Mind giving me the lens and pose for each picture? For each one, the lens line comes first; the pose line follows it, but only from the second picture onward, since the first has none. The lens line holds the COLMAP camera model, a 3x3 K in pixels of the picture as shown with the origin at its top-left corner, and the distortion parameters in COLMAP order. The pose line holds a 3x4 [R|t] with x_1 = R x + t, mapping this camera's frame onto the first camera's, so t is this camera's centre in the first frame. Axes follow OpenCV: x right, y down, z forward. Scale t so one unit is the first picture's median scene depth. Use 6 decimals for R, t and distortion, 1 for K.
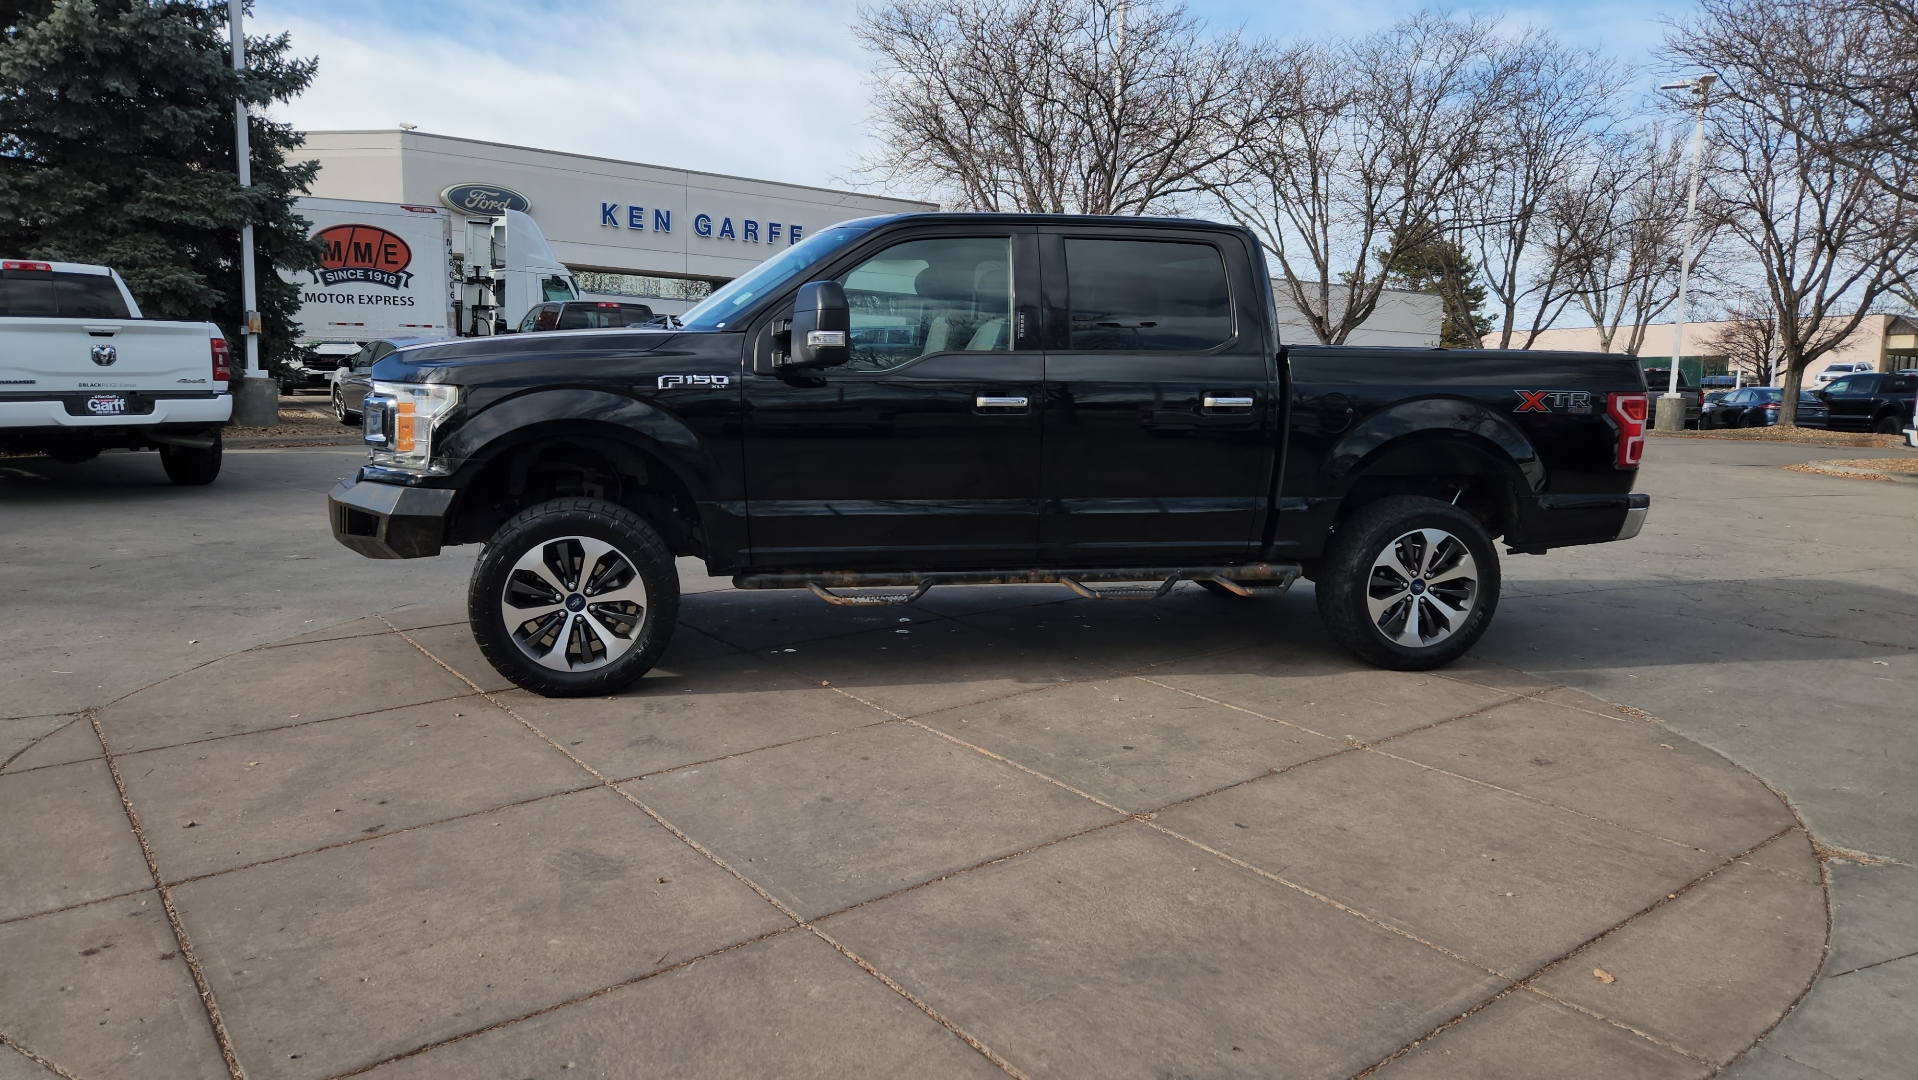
lens RADIAL K [[1276.9, 0, 932.4], [0, 1276.9, 550.8], [0, 0, 1]] dist [0.069478, -0.054930]
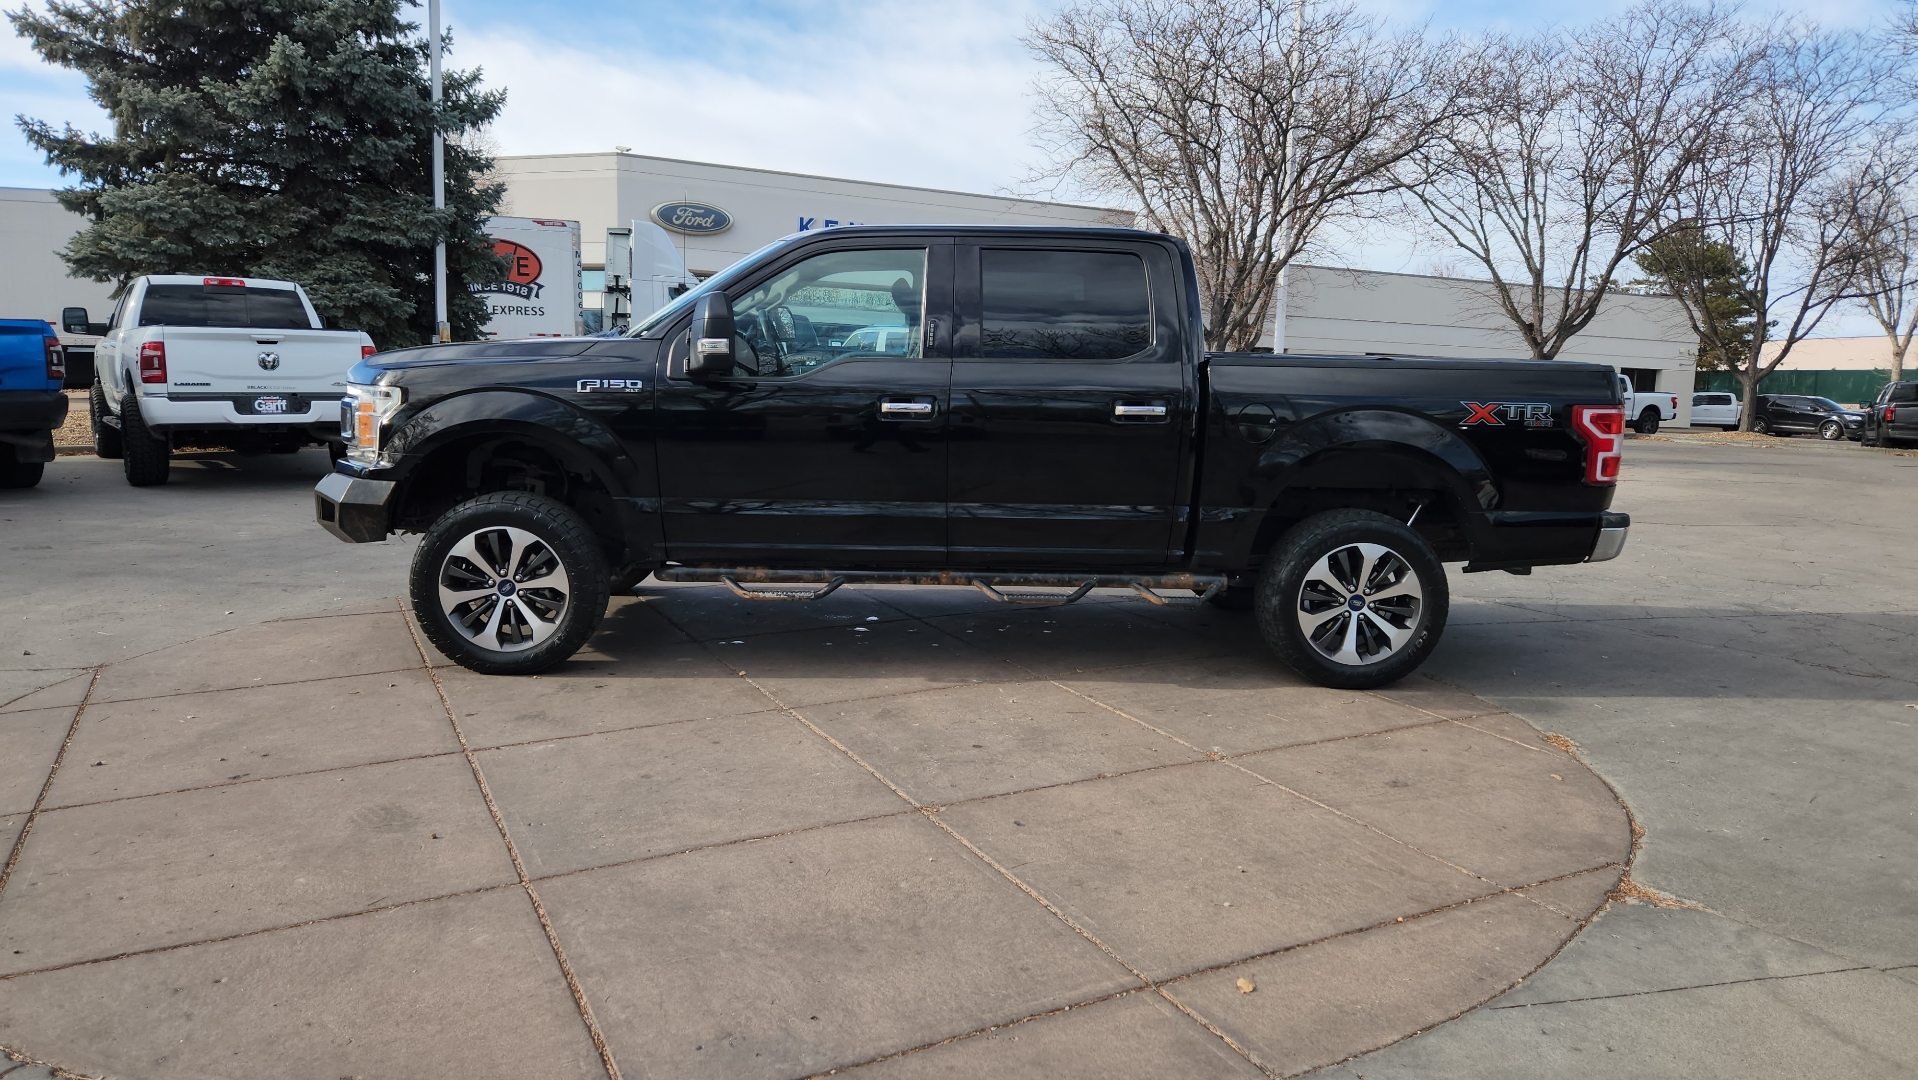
lens RADIAL K [[1276.9, 0, 932.7], [0, 1276.9, 553.4], [0, 0, 1]] dist [0.069478, -0.054930]
pose [[0.984981, 0.029346, -0.170148, 0.243324], [-0.030190, 0.999541, -0.002373, 0.002817], [0.170000, 0.007474, 0.985416, -0.010722]]
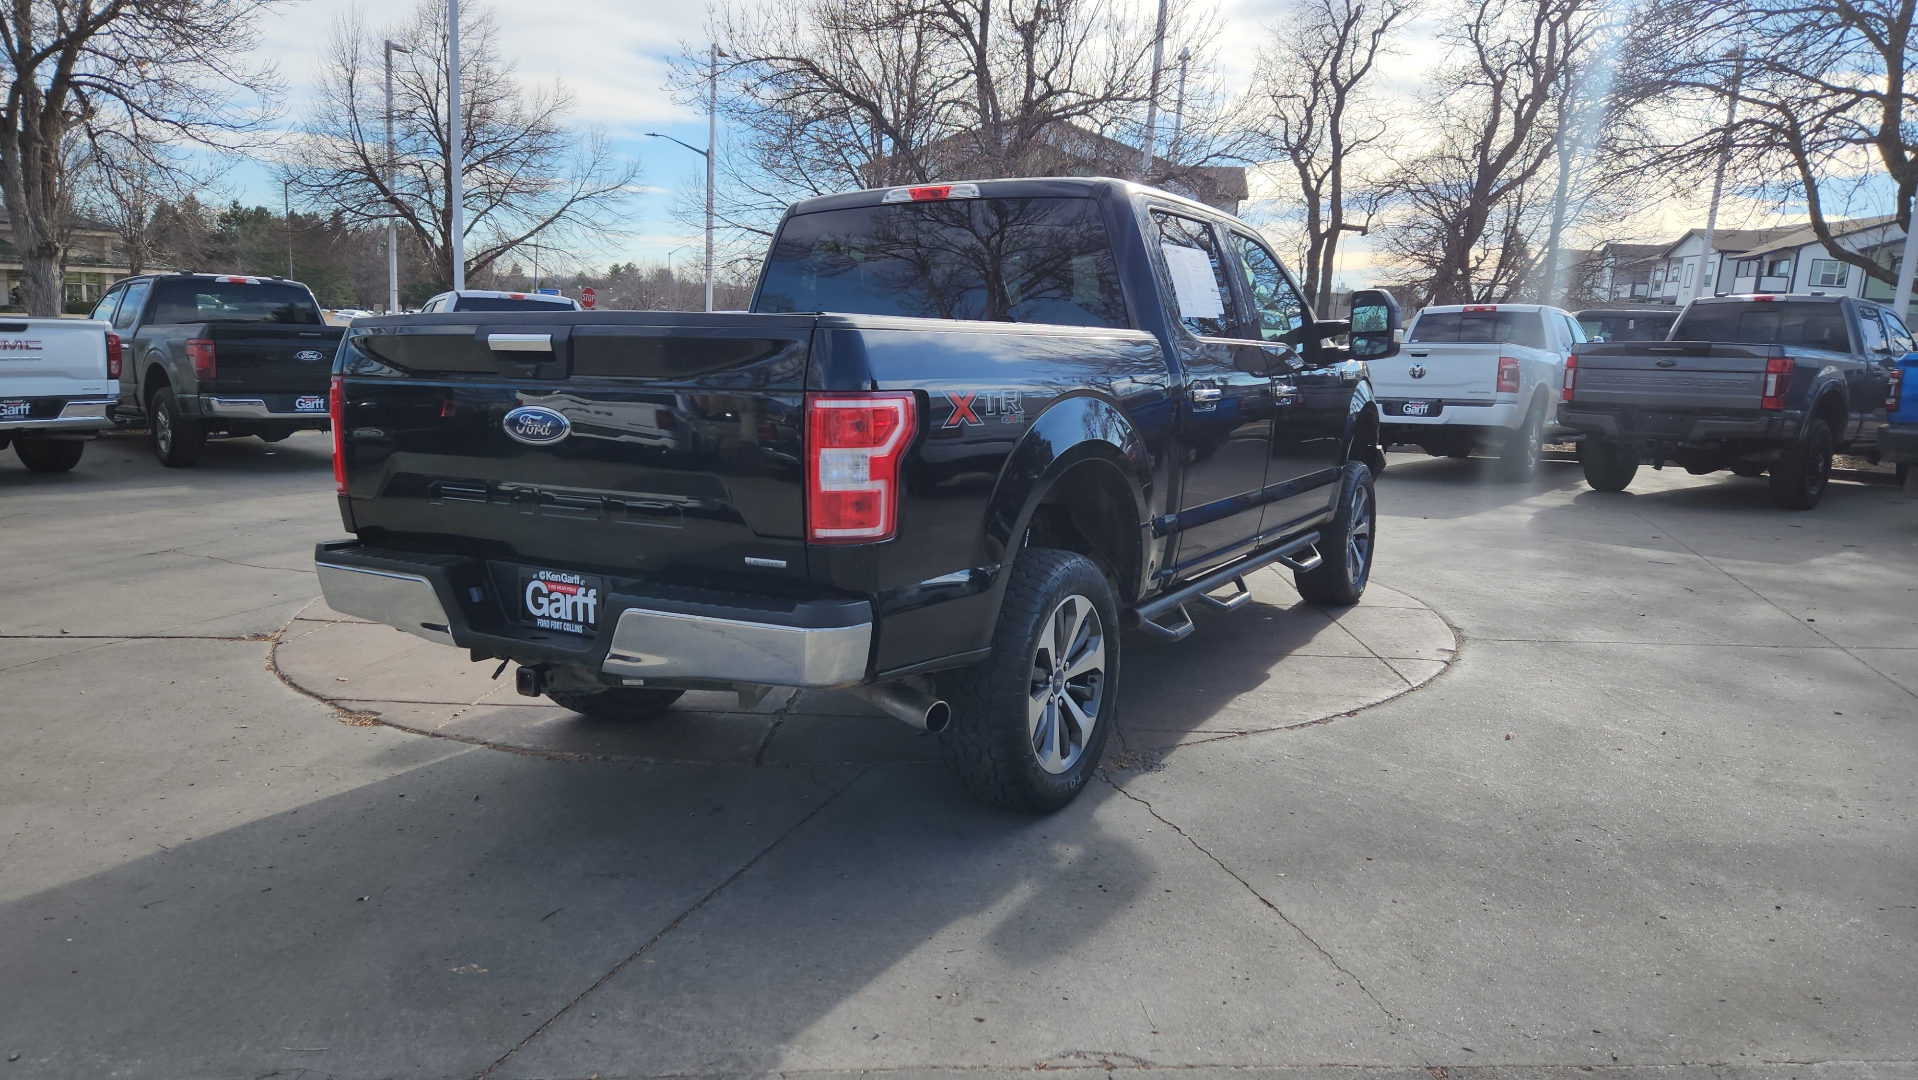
lens RADIAL K [[1286.5, 0, 946.0], [0, 1286.5, 533.7], [0, 0, 1]] dist [0.061706, -0.046213]
pose [[-0.682060, 0.070841, -0.727857, 0.896026], [-0.148741, 0.961054, 0.232919, -0.263879], [0.716010, 0.267127, -0.644959, 1.808438]]
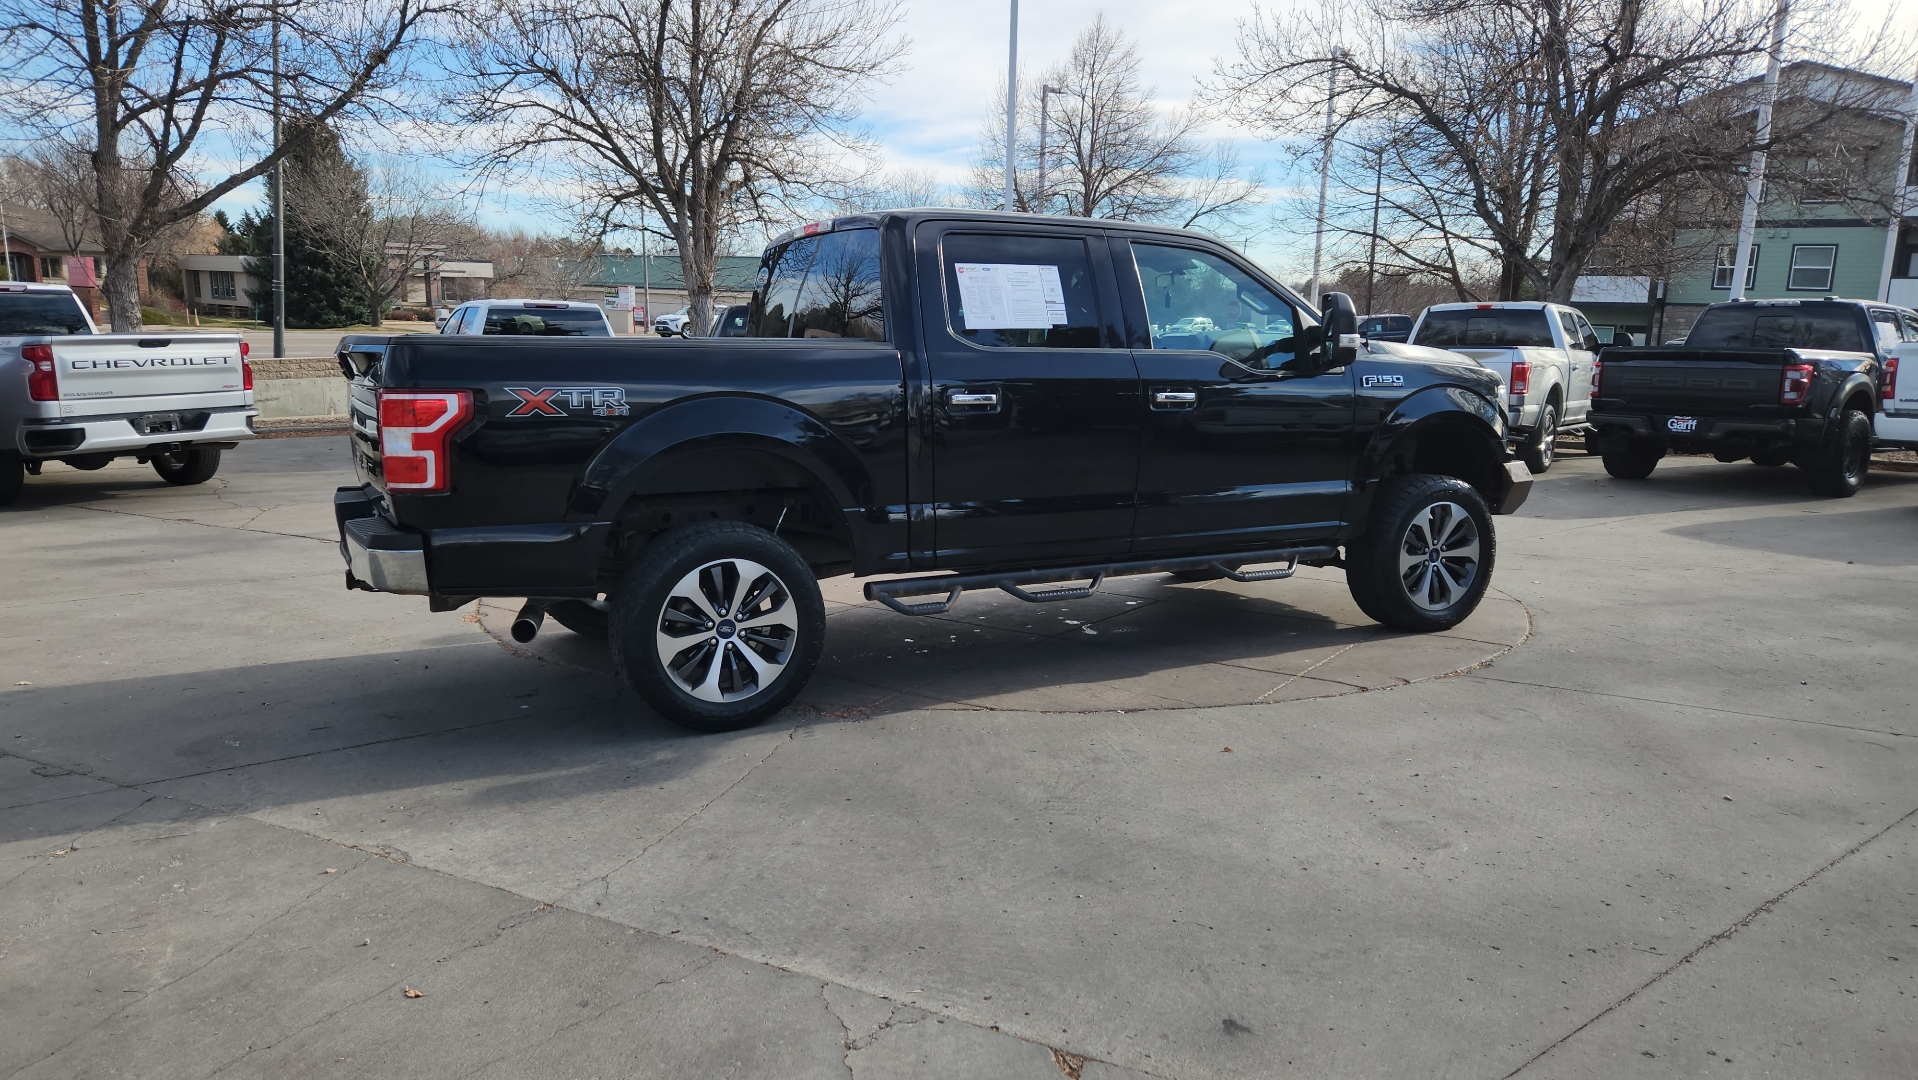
lens RADIAL K [[1286.5, 0, 920.4], [0, 1286.5, 536.8], [0, 0, 1]] dist [0.061706, -0.046213]
pose [[-0.967343, 0.008825, -0.253318, 0.429754], [-0.067766, 0.954011, 0.292012, -0.353971], [0.244245, 0.299642, -0.922257, 2.241800]]
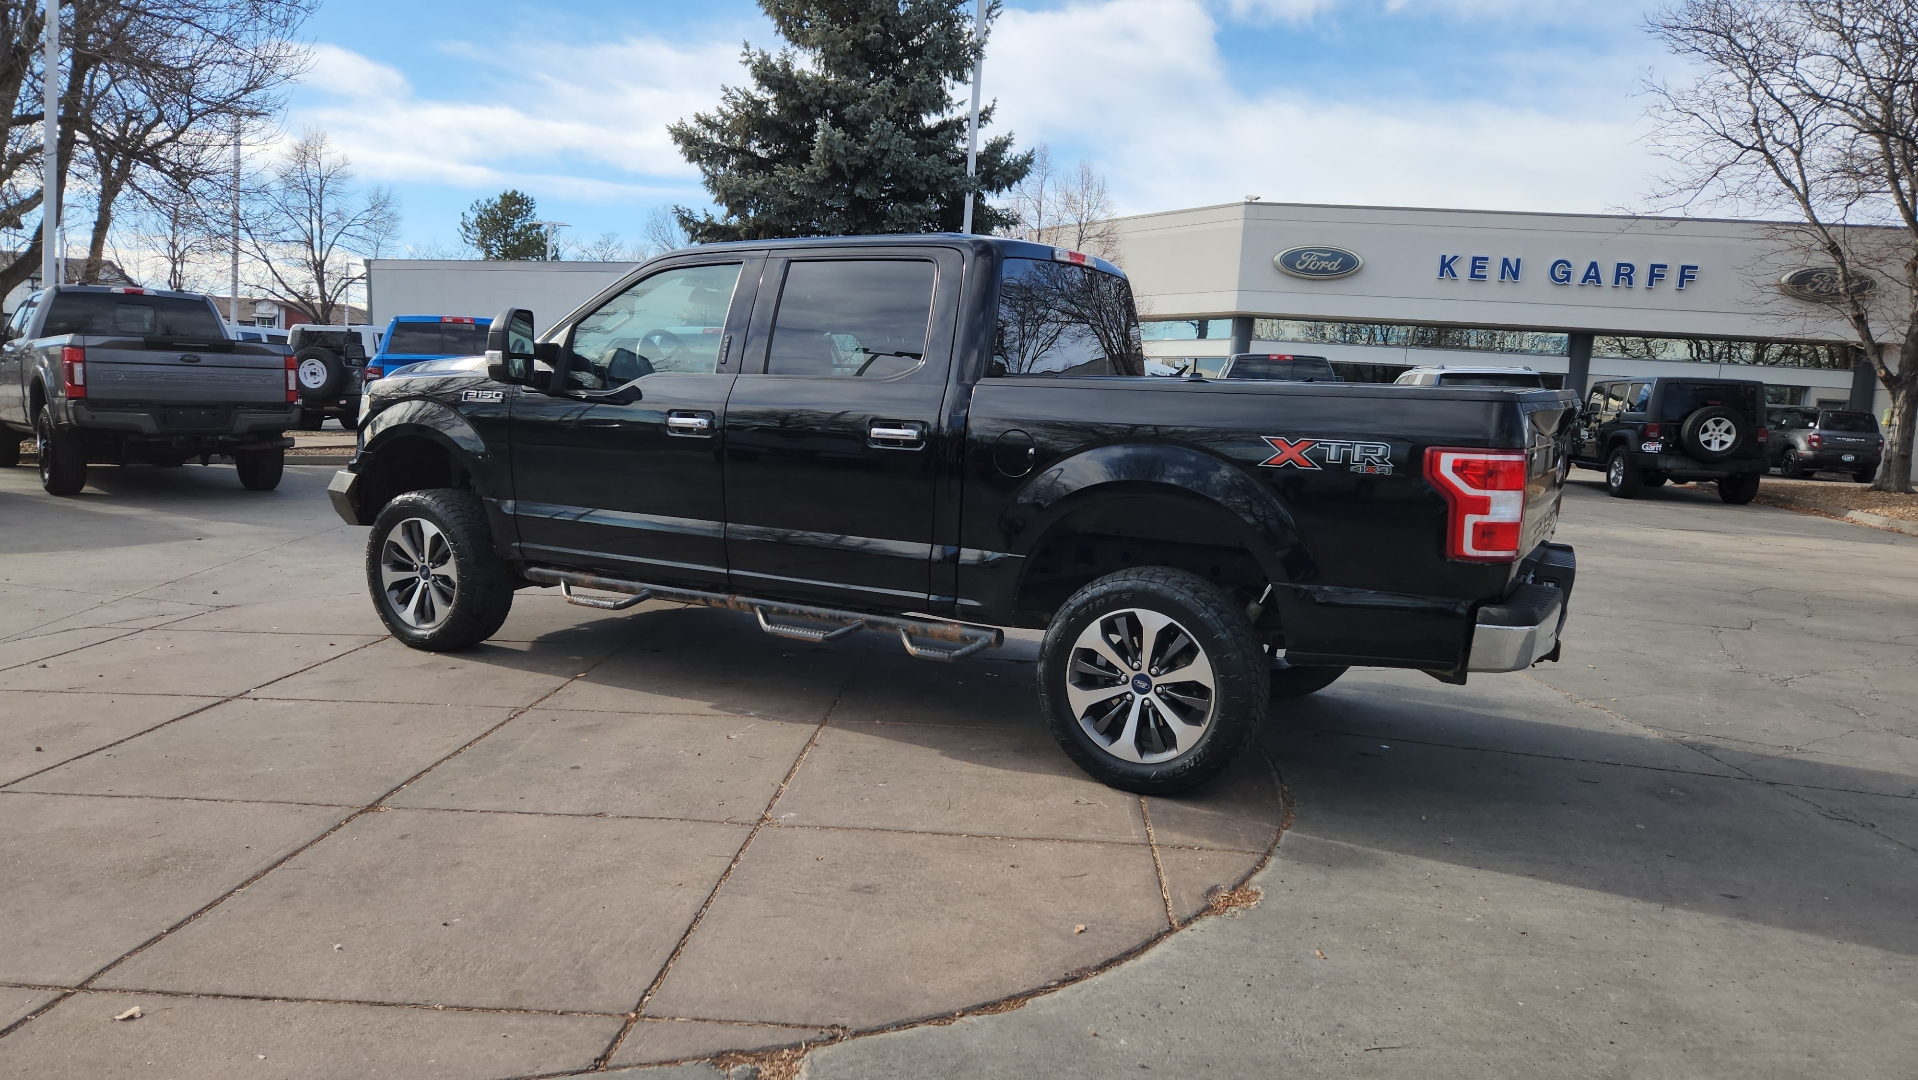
lens RADIAL K [[1276.9, 0, 940.4], [0, 1276.9, 541.8], [0, 0, 1]] dist [0.069478, -0.054930]
pose [[0.745684, 0.088774, -0.660359, 0.847721], [-0.124069, 0.992251, -0.006709, -0.039526], [0.654647, 0.086932, 0.750920, 0.360679]]
